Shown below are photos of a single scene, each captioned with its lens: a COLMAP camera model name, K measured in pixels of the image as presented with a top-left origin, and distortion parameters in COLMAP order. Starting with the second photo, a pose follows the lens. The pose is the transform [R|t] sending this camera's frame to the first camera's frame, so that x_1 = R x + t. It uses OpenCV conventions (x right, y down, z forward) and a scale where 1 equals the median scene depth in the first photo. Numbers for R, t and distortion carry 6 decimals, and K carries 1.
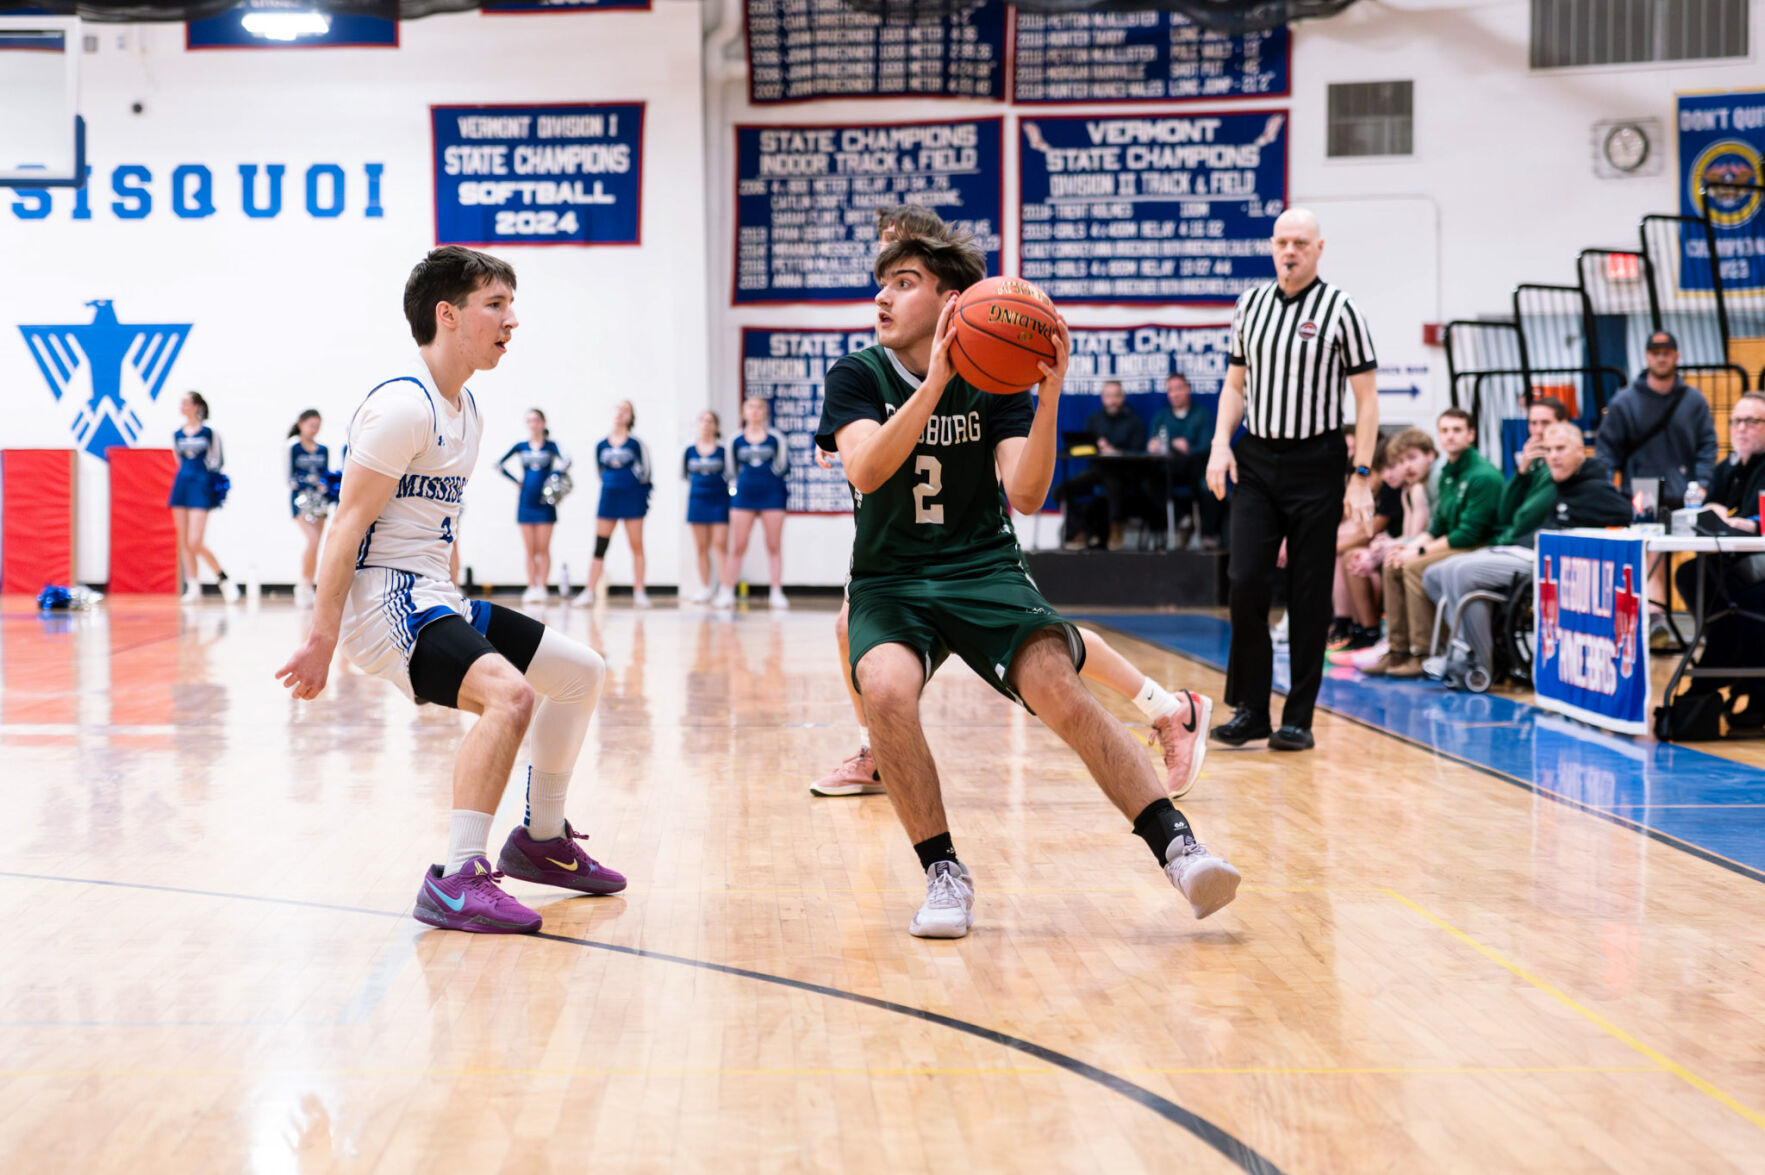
lens RADIAL K [[3776.4, 0, 896.8], [0, 3776.4, 528.5], [0, 0, 1]] dist [-0.179000, 0.000000]
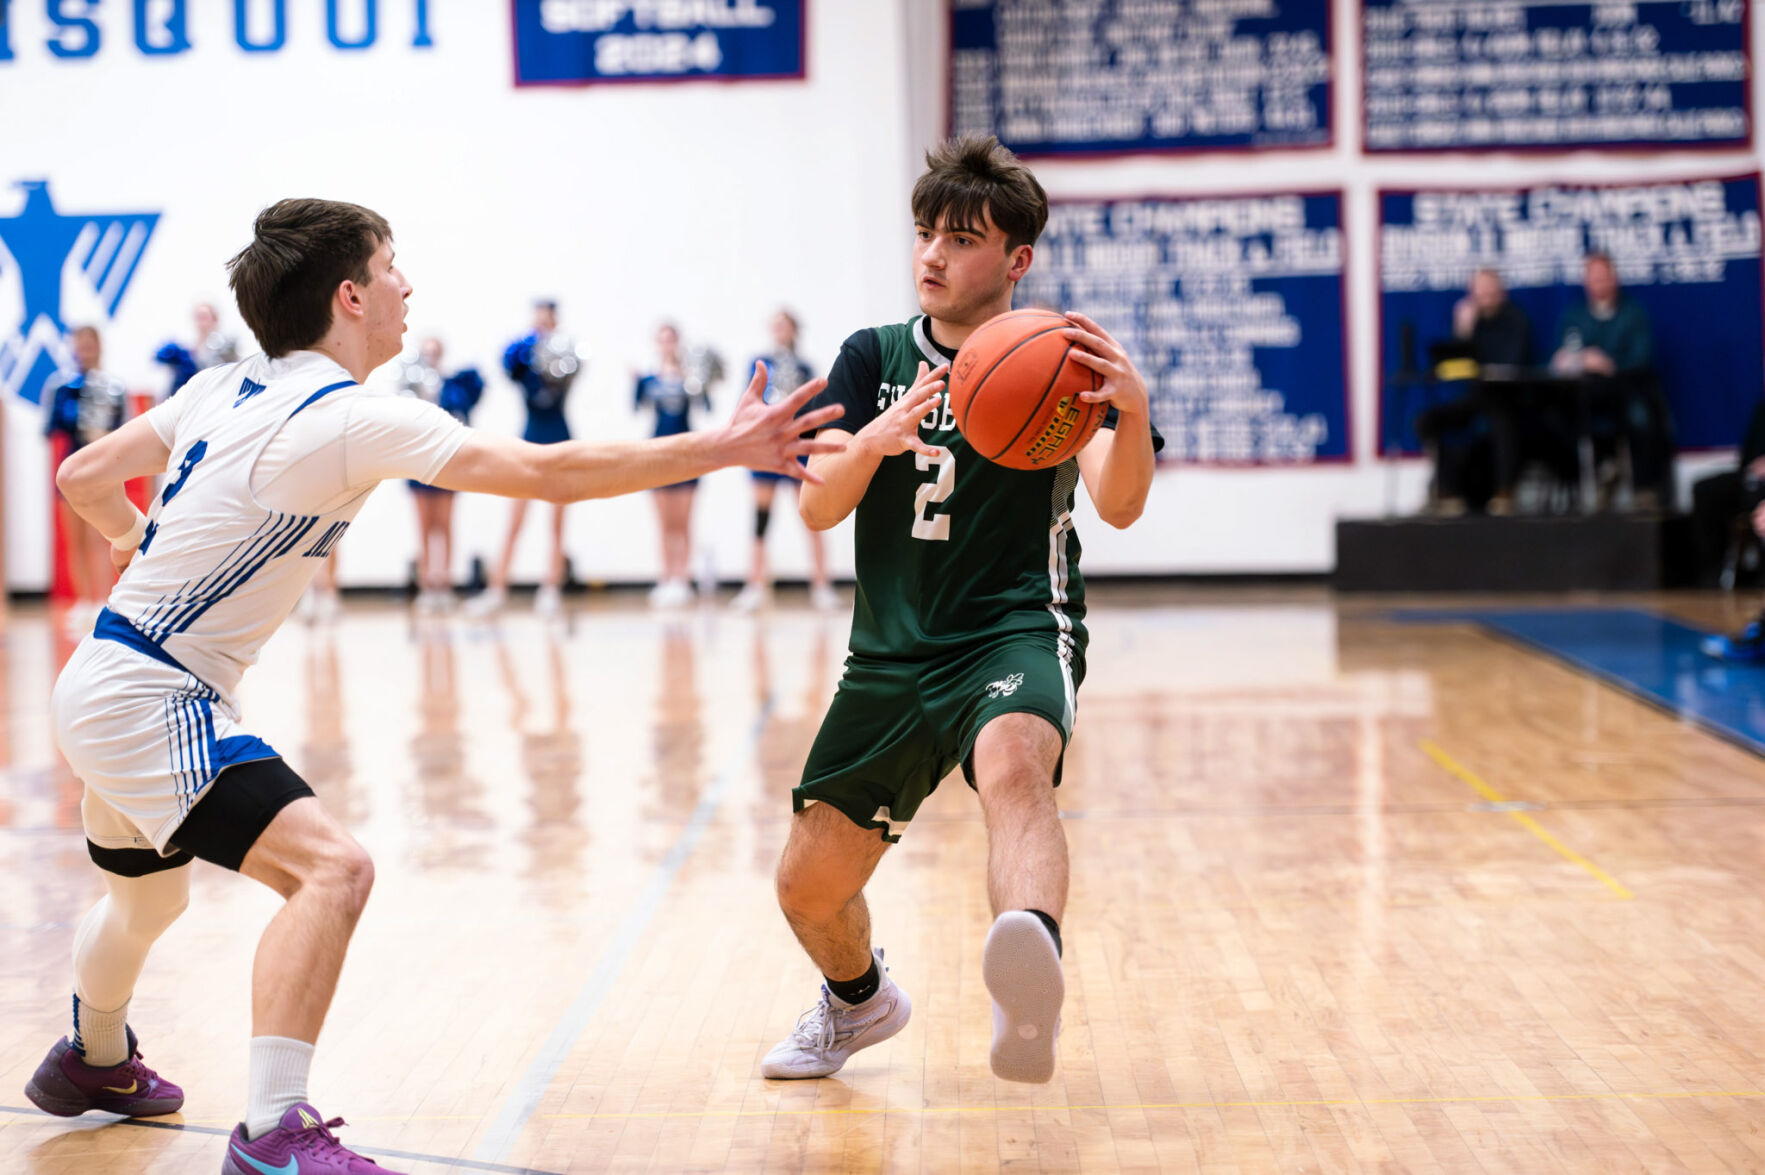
lens RADIAL K [[6393.4, 0, 885.3], [0, 6393.4, 586.6], [0, 0, 1]] dist [-0.321384, 0.000000]
pose [[0.996821, -0.017874, -0.077646, 0.034815], [0.019441, 0.999621, 0.019473, -0.005647], [0.077268, -0.020921, 0.996791, -0.160861]]
